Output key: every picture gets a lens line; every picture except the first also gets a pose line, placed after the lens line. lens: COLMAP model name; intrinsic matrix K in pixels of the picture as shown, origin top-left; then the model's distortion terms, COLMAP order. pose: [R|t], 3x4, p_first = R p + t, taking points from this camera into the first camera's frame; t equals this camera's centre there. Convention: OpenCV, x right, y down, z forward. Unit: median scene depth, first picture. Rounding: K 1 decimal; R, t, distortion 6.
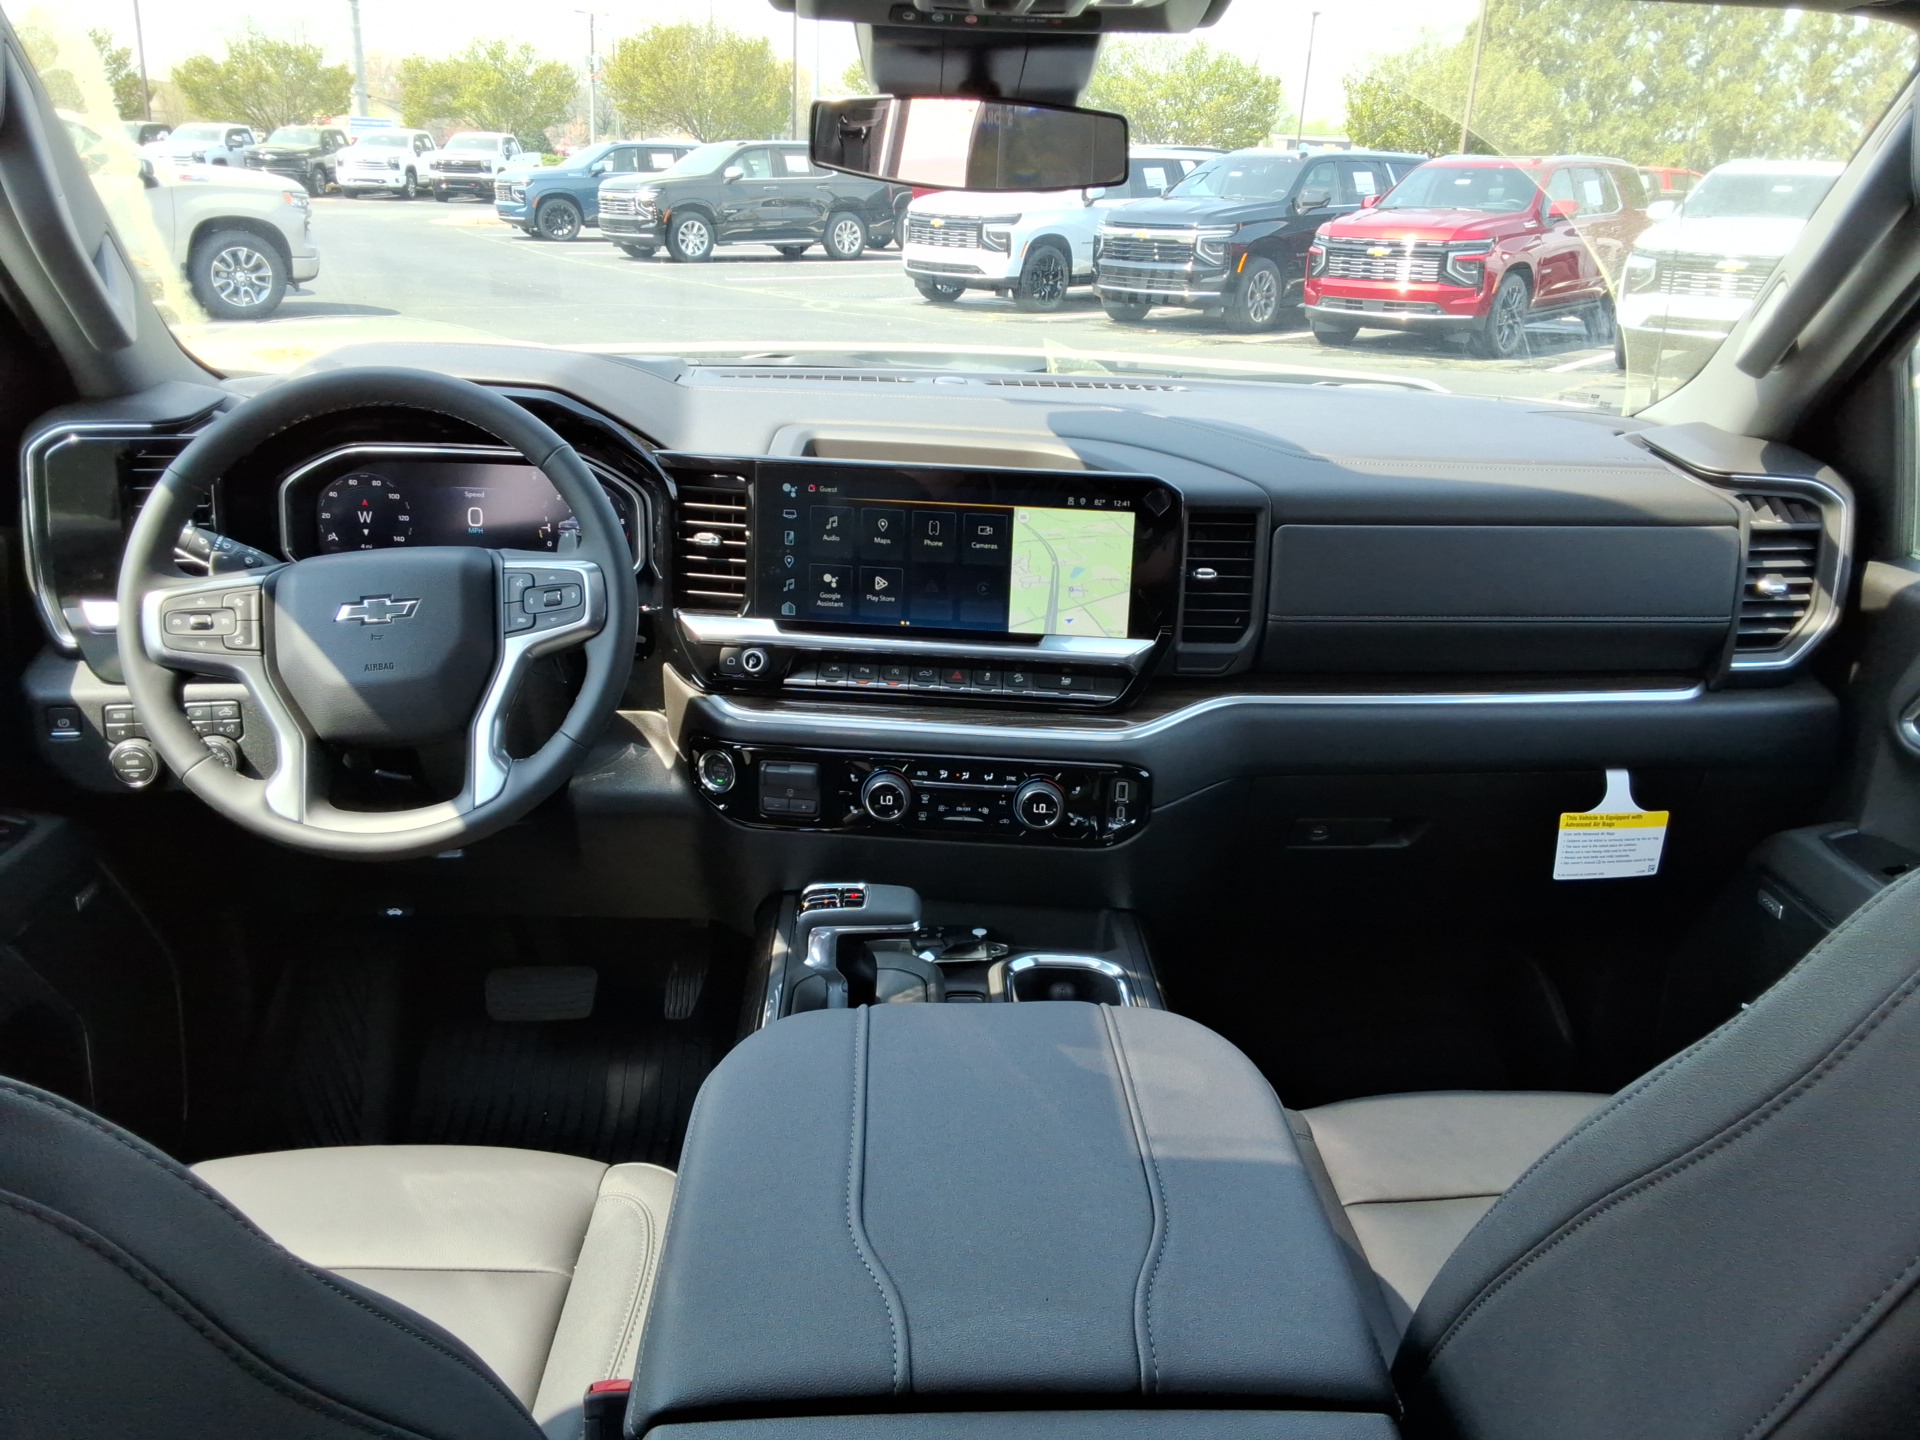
lens RADIAL K [[1542.8, 0, 993.0], [0, 1542.8, 706.5], [0, 0, 1]] dist [0.095701, -0.155493]
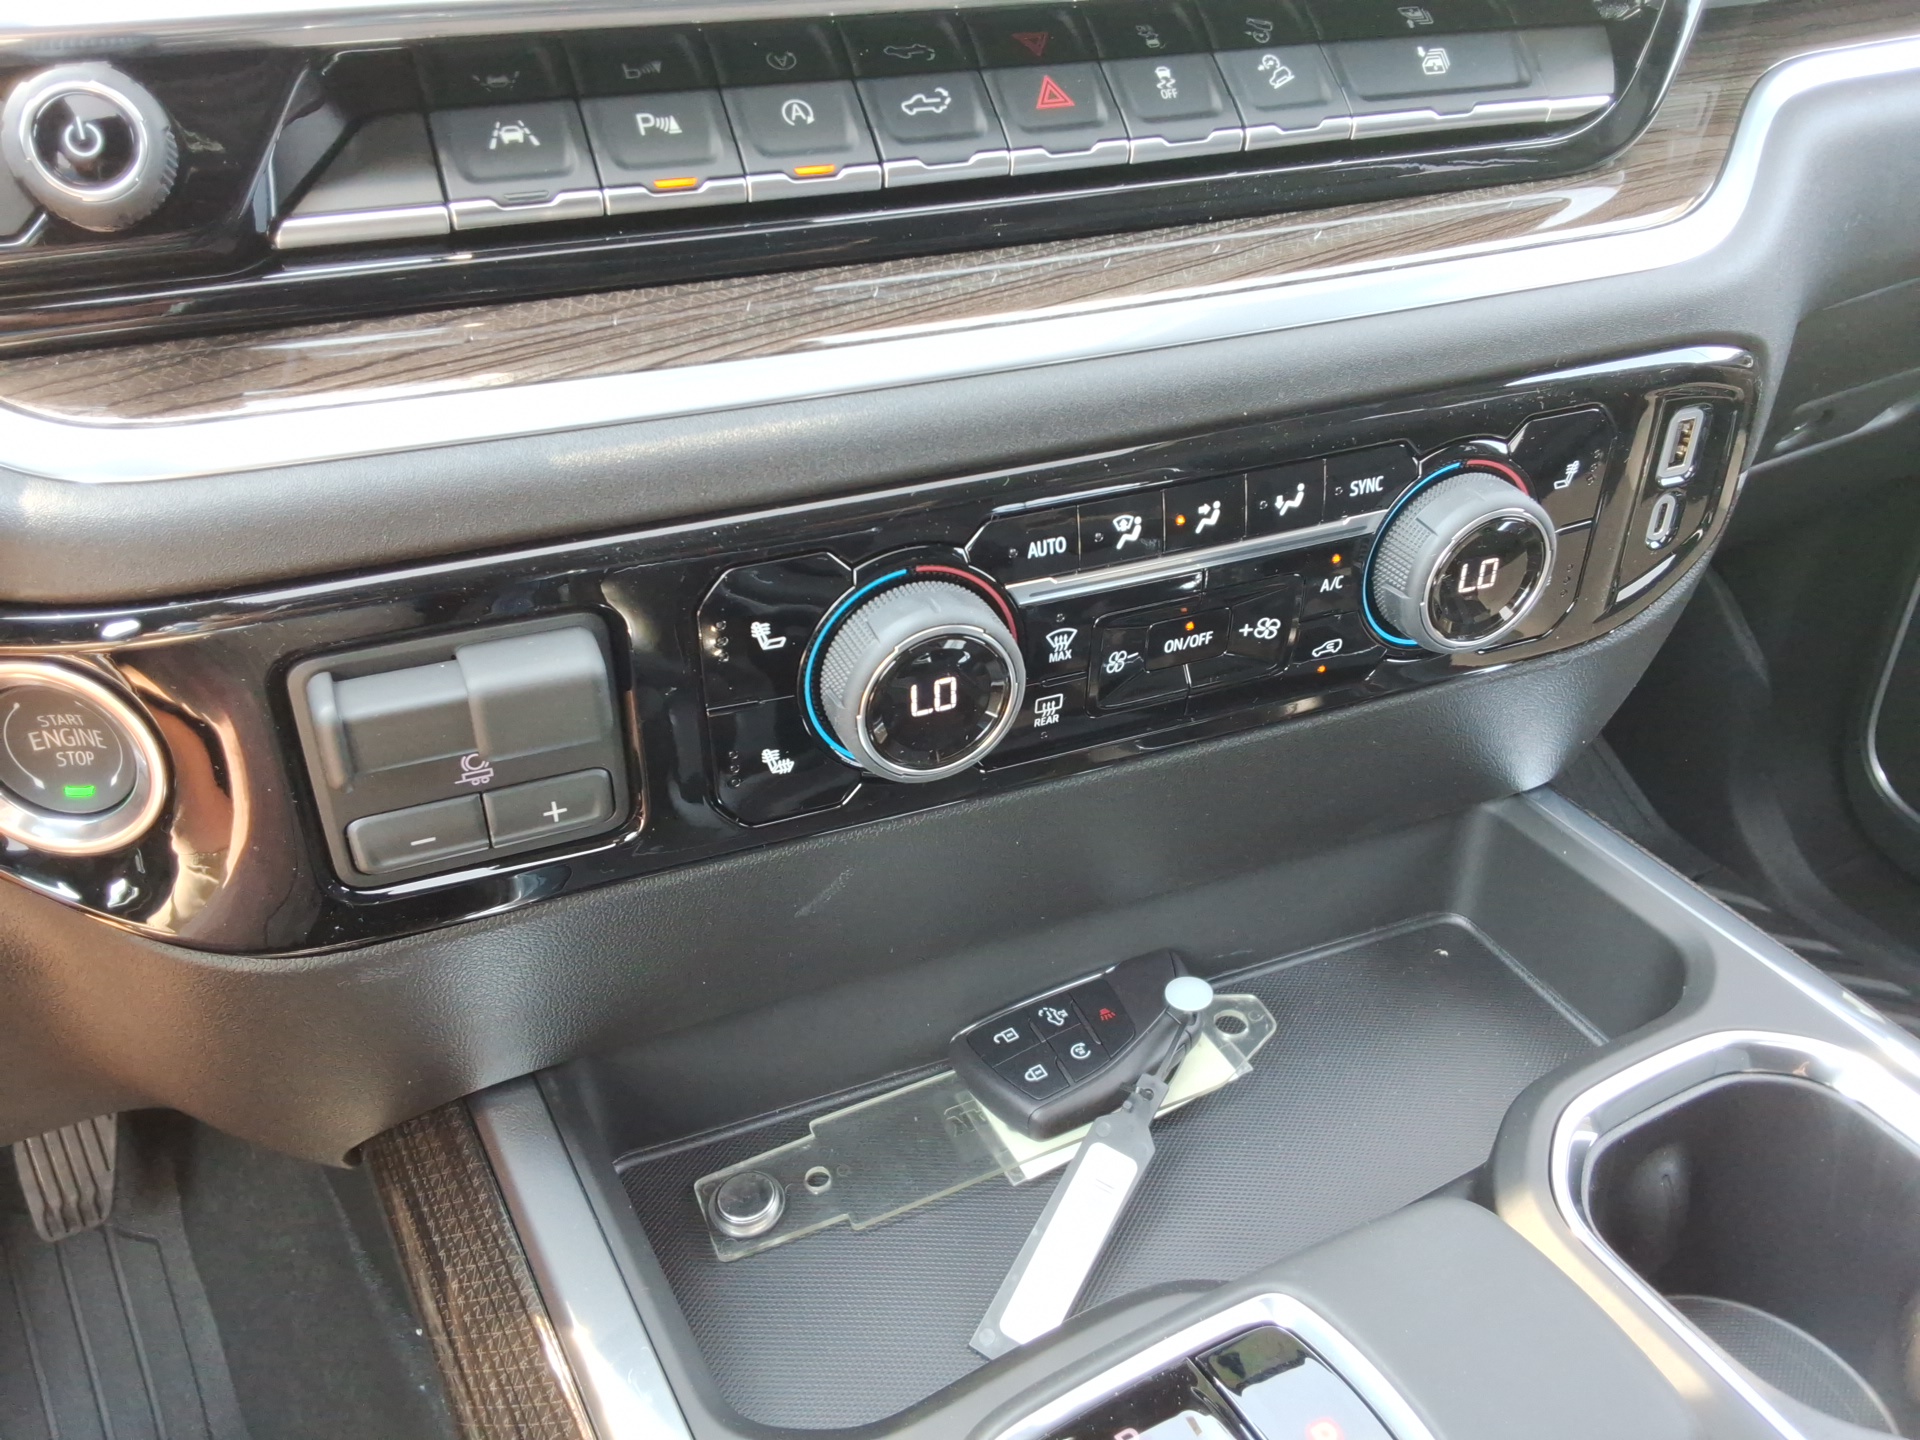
lens RADIAL K [[1533.3, 0, 977.2], [0, 1533.3, 706.7], [0, 0, 1]] dist [0.125585, -0.202847]
pose [[0.892738, -0.267351, 0.362686, -0.145276], [0.152716, 0.936834, 0.314674, -0.009111], [-0.423906, -0.225534, 0.877176, 0.784937]]
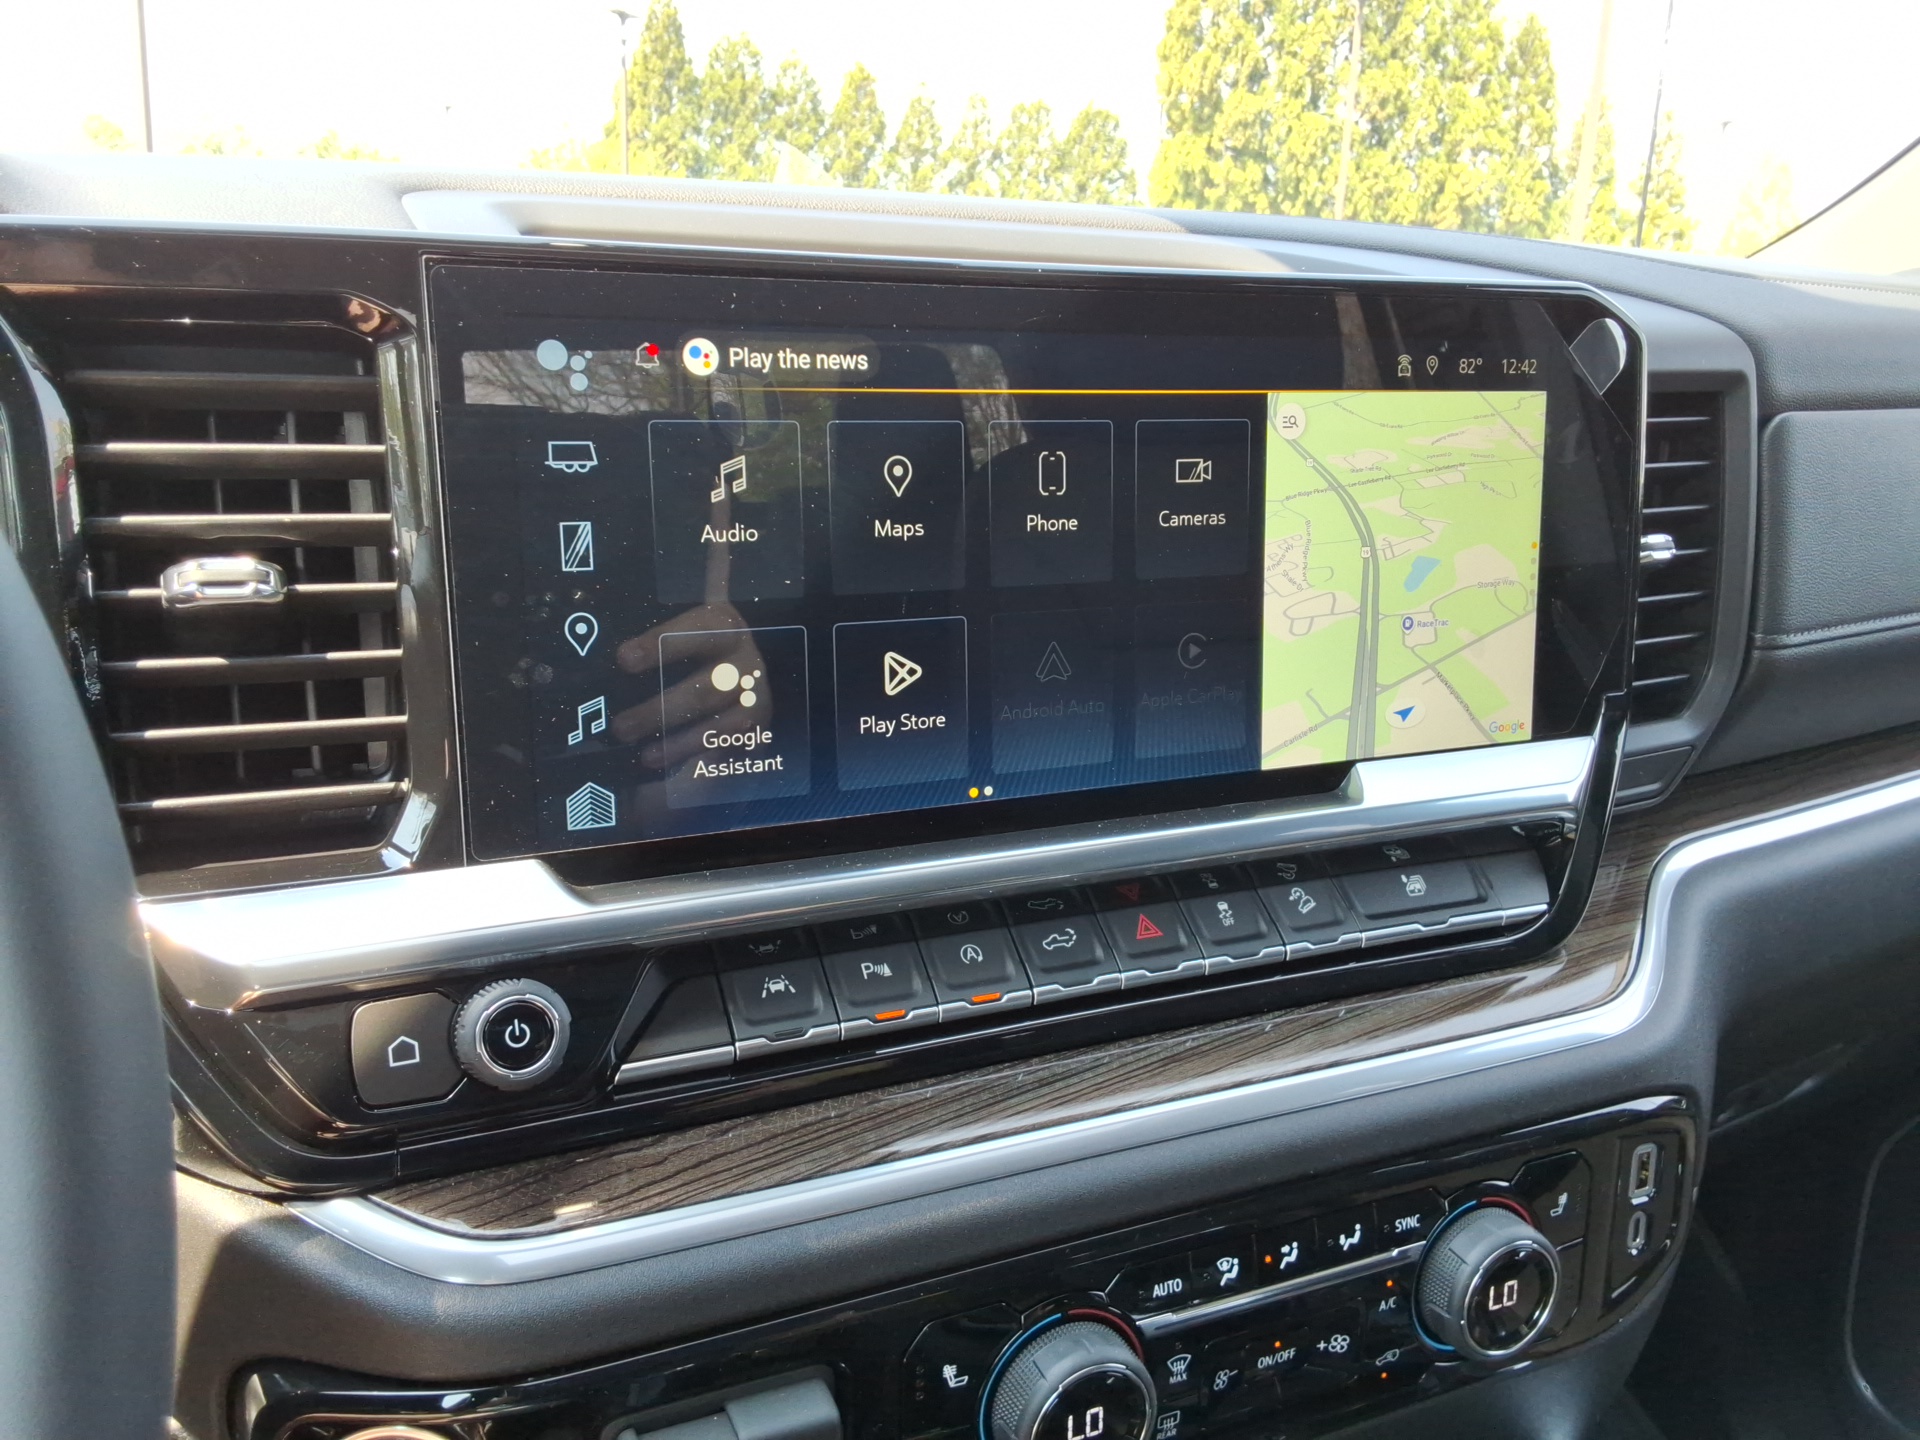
lens RADIAL K [[1533.3, 0, 977.2], [0, 1533.3, 706.7], [0, 0, 1]] dist [0.125585, -0.202847]
pose [[0.877063, -0.129016, 0.462726, -0.199005], [0.155741, 0.987599, -0.019838, -0.065442], [-0.454428, 0.089464, 0.886279, 0.734809]]
